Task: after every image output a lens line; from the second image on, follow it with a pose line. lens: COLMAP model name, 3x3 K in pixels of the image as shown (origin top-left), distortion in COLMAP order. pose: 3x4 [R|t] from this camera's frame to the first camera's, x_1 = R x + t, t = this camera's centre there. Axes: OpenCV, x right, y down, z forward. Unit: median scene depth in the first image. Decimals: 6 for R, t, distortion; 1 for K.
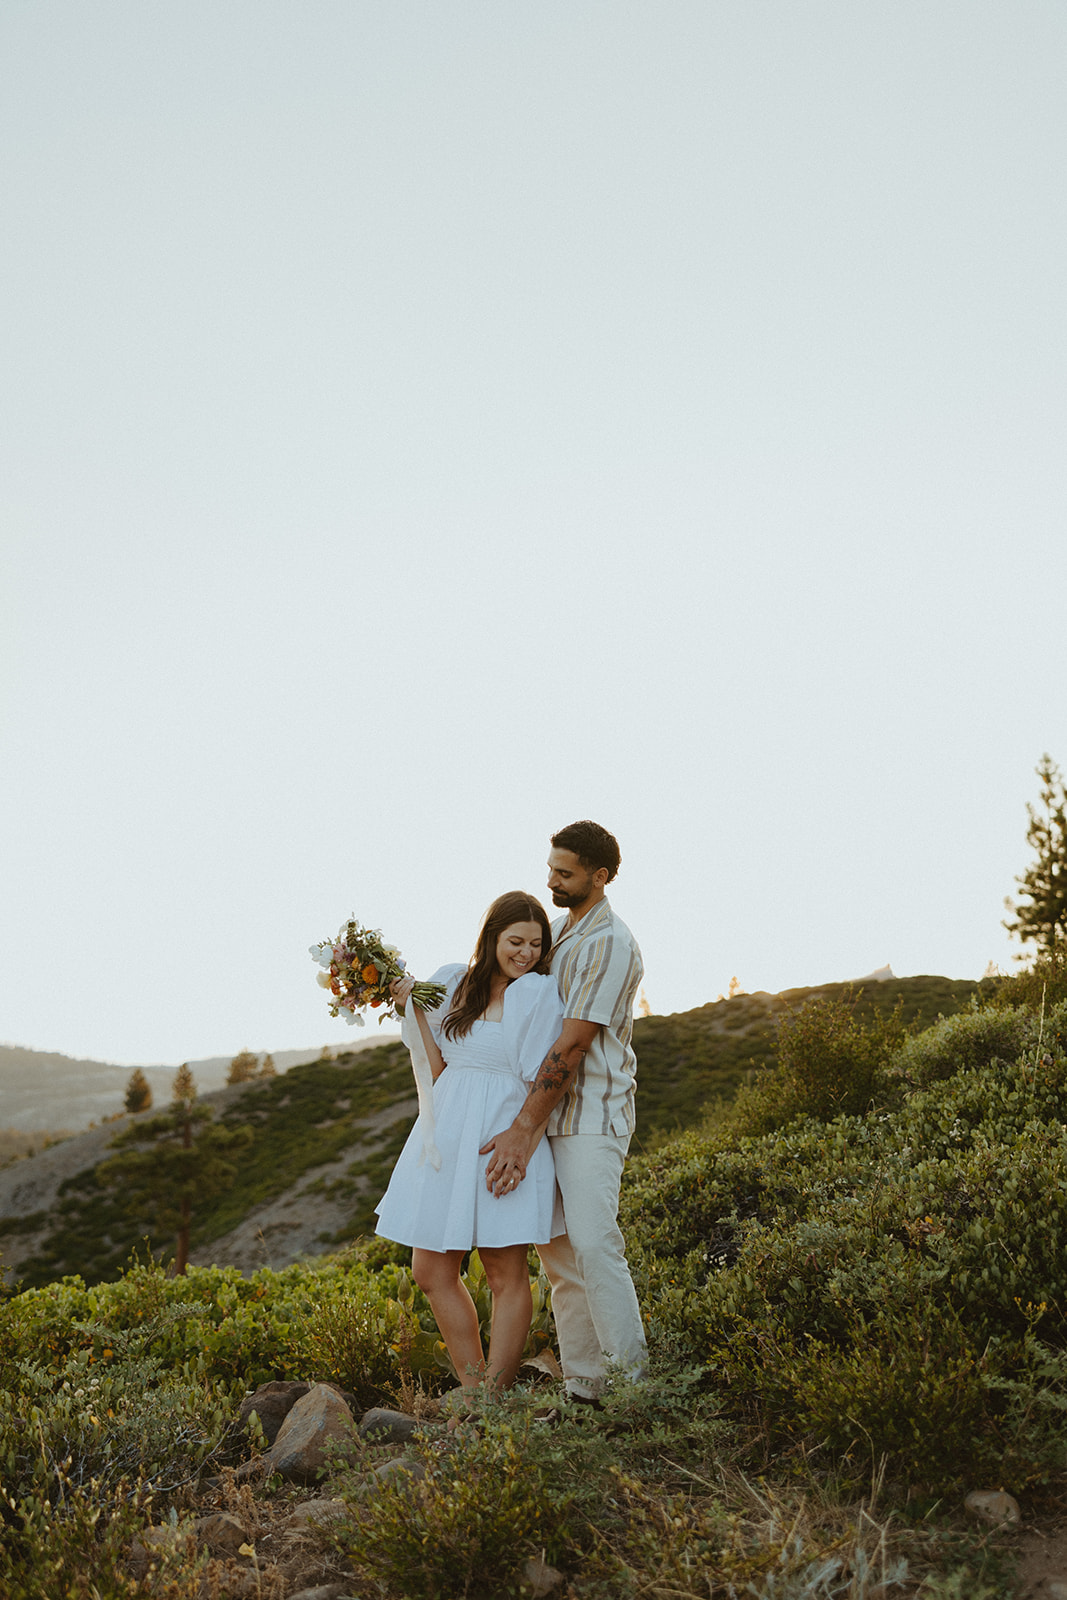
lens RADIAL K [[1652.6, 0, 545.7], [0, 1652.6, 804.4], [0, 0, 1]] dist [0.022173, 0.000000]
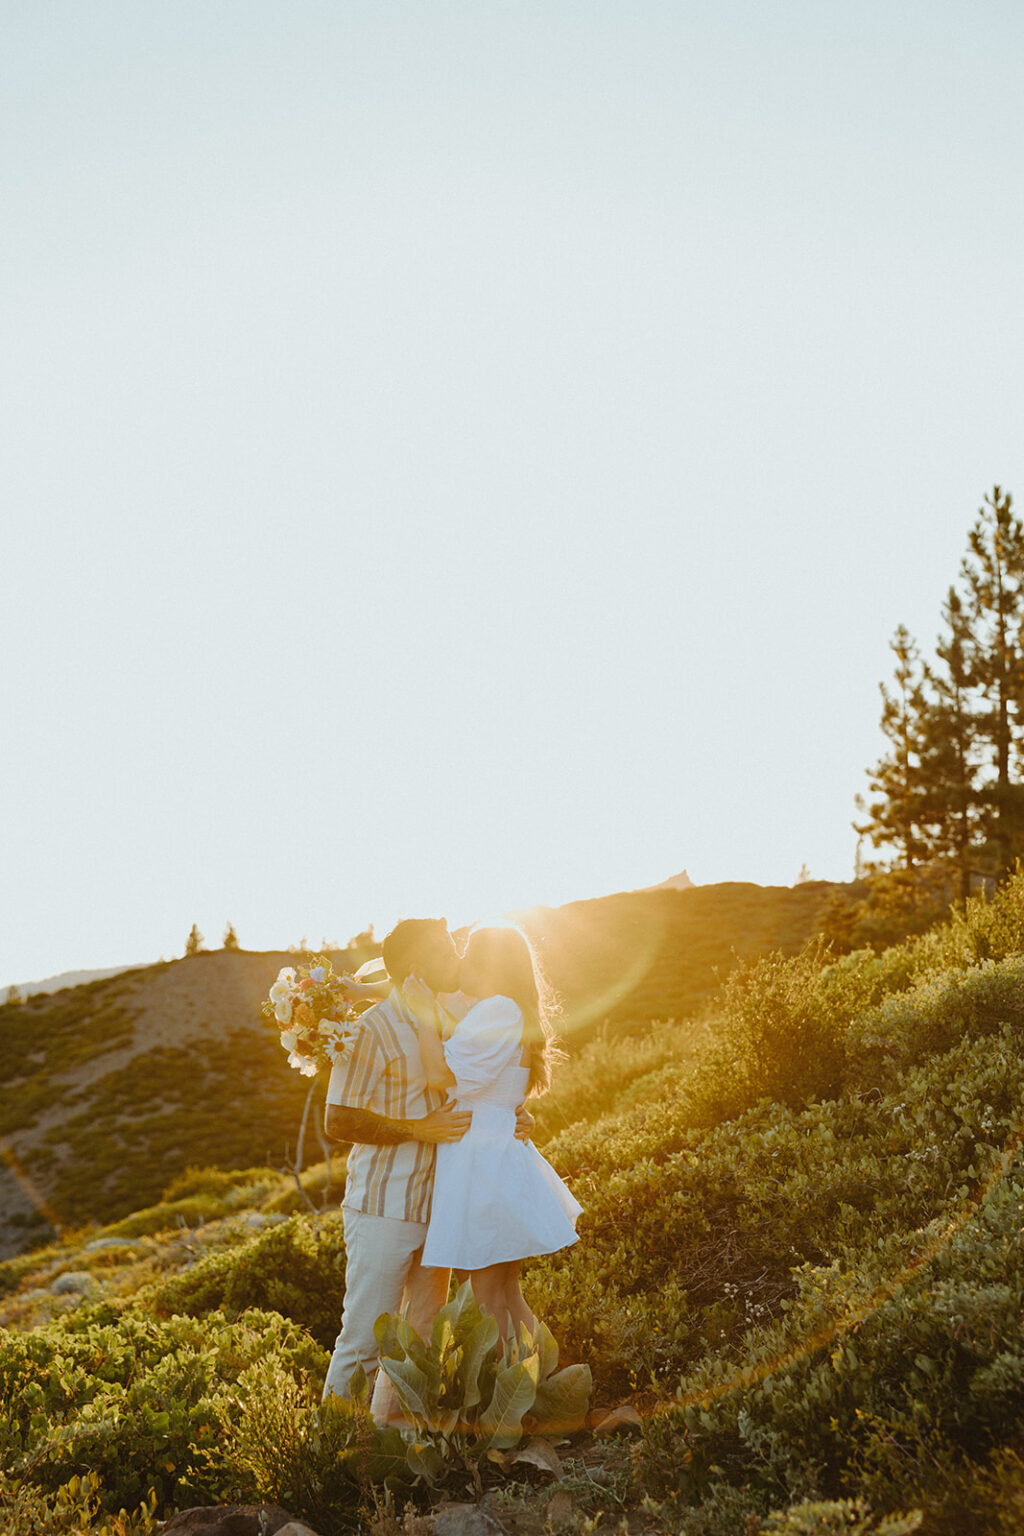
lens RADIAL K [[1981.4, 0, 511.2], [0, 1981.4, 757.1], [0, 0, 1]] dist [0.013730, 0.000000]
pose [[0.992649, -0.019038, 0.119519, -0.018425], [0.014639, 0.999186, 0.037579, -0.003943], [-0.120137, -0.035554, 0.992120, 0.014432]]
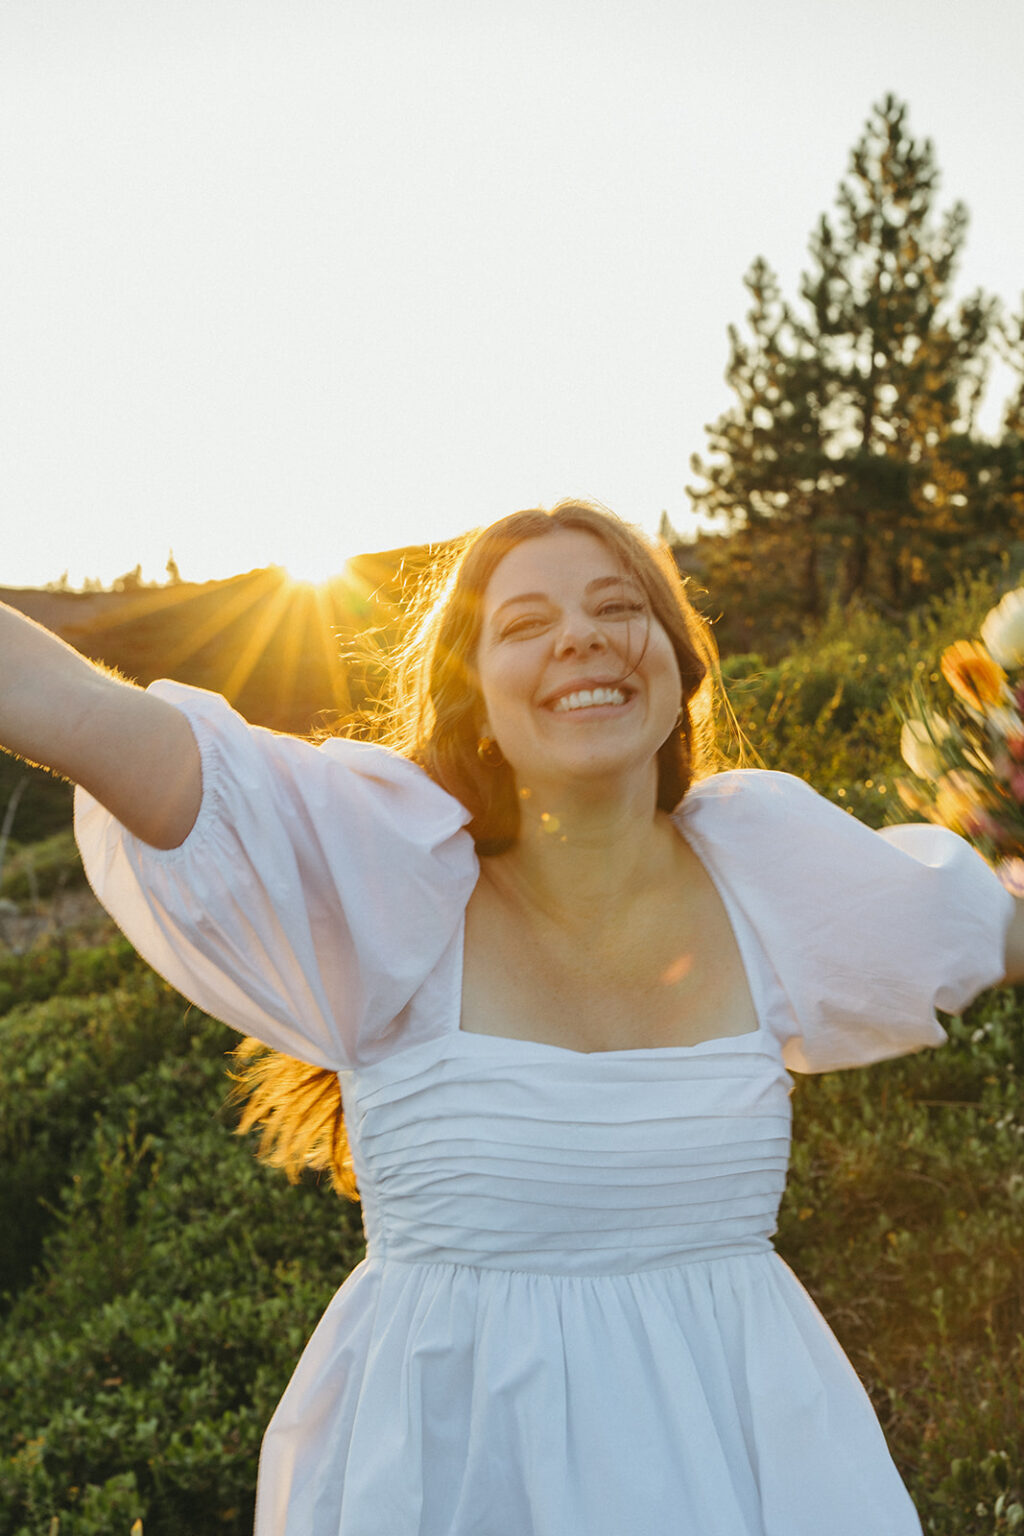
lens RADIAL K [[2053.2, 0, 517.9], [0, 2053.2, 813.3], [0, 0, 1]] dist [-0.002524, 0.000000]
pose [[0.973803, 0.000118, 0.227395, -0.008077], [-0.054143, 0.971361, 0.231359, 0.003604], [-0.220855, -0.237609, 0.945920, 0.107501]]
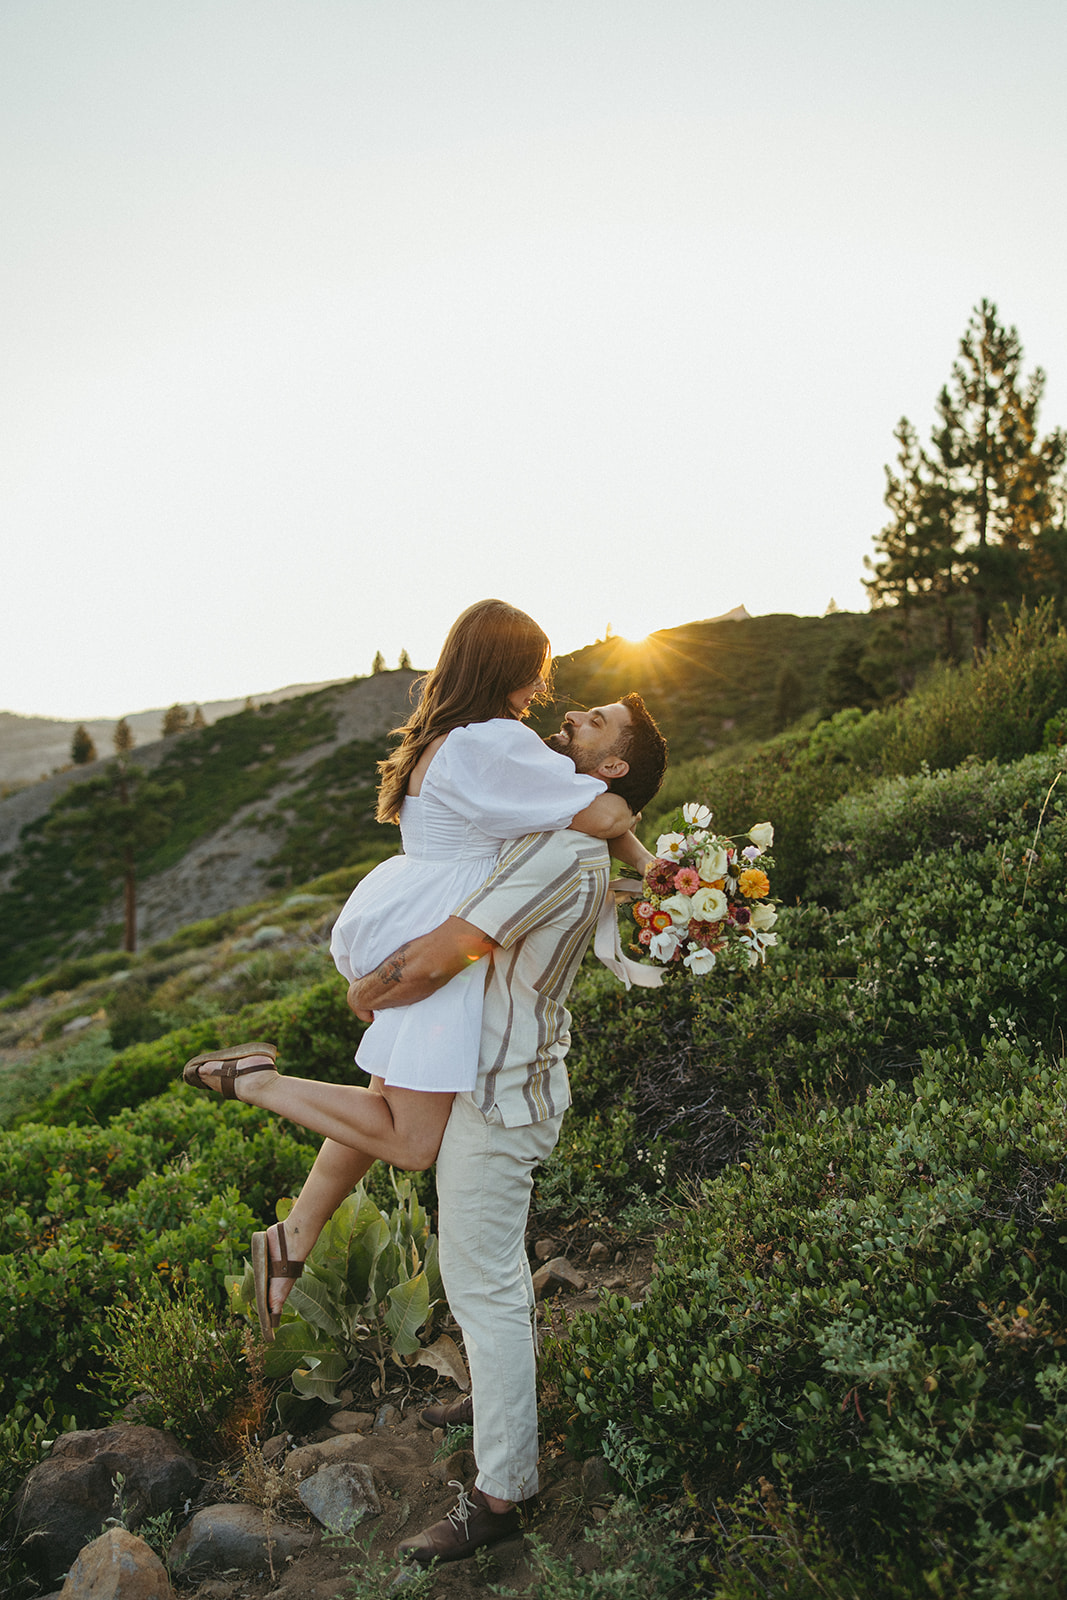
lens RADIAL K [[1456.2, 0, 544.1], [0, 1456.2, 778.4], [0, 0, 1]] dist [0.007900, 0.000000]
pose [[0.996649, -0.050402, 0.064428, 0.002366], [0.035760, 0.976832, 0.210997, -0.009791], [-0.073570, -0.207986, 0.975361, 0.062214]]
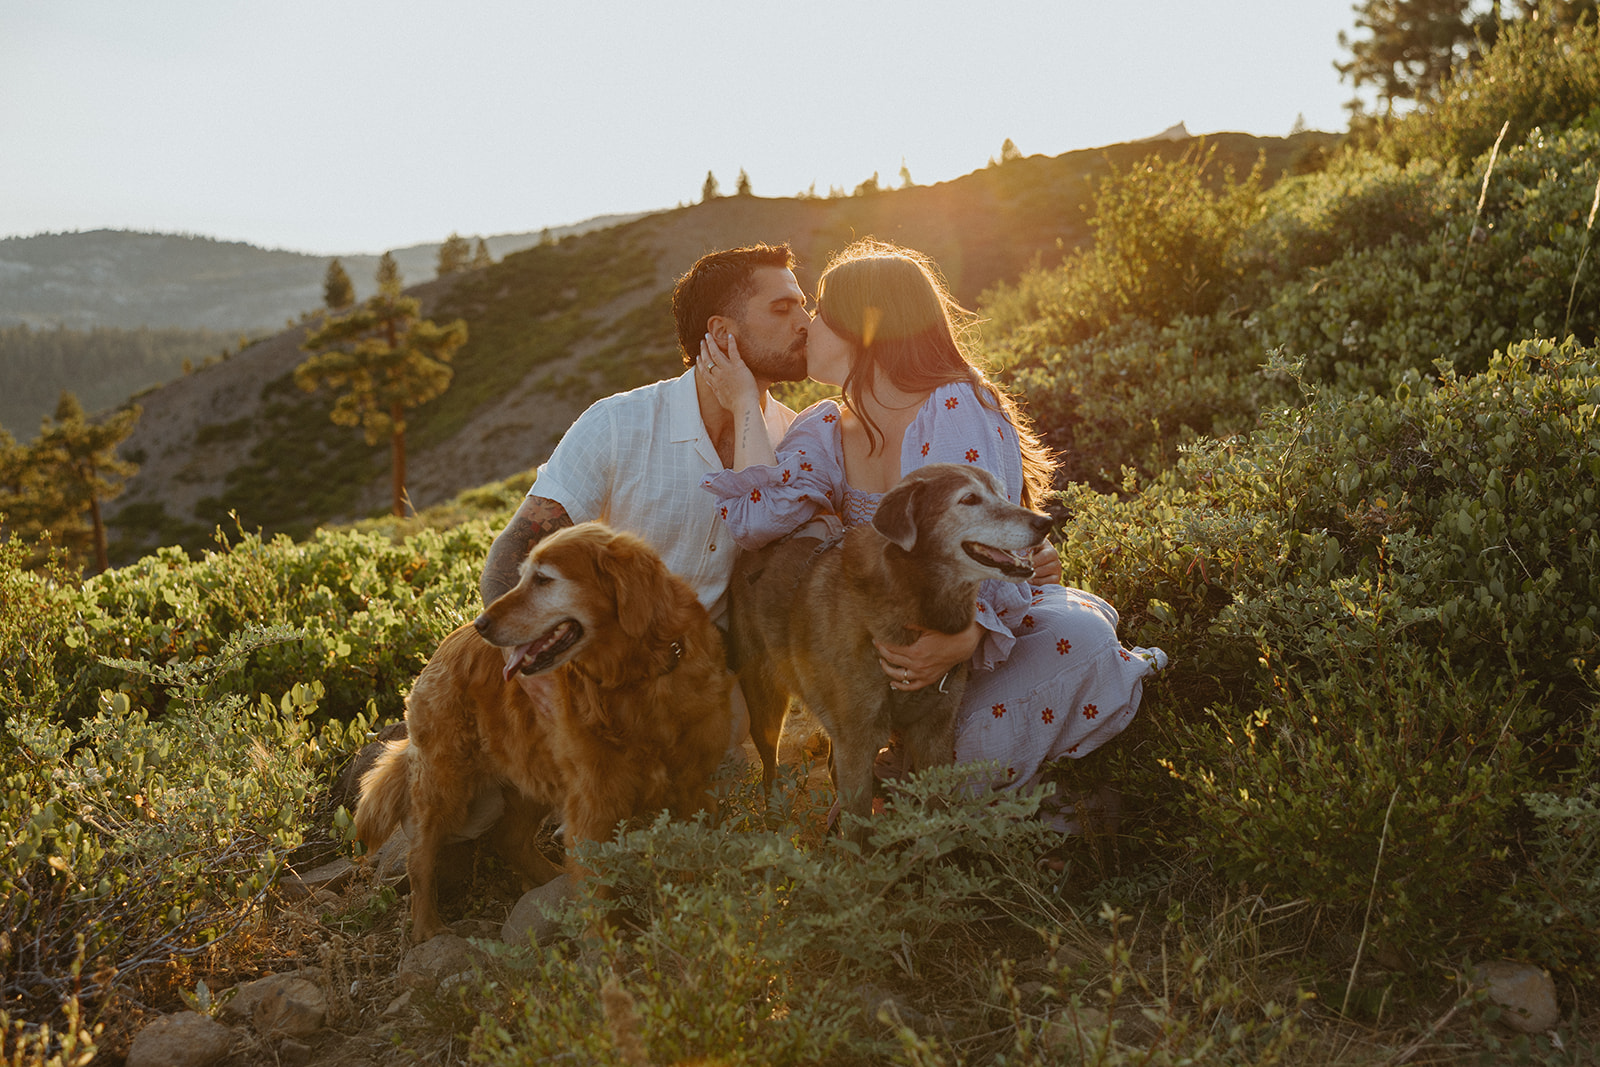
lens RADIAL K [[1845.8, 0, 823.3], [0, 1845.8, 549.2], [0, 0, 1]] dist [0.011398, 0.000000]
pose [[0.999619, -0.025218, 0.011198, 0.001228], [0.020411, 0.948915, 0.314872, 0.005055], [-0.018566, -0.314523, 0.949068, 0.040728]]
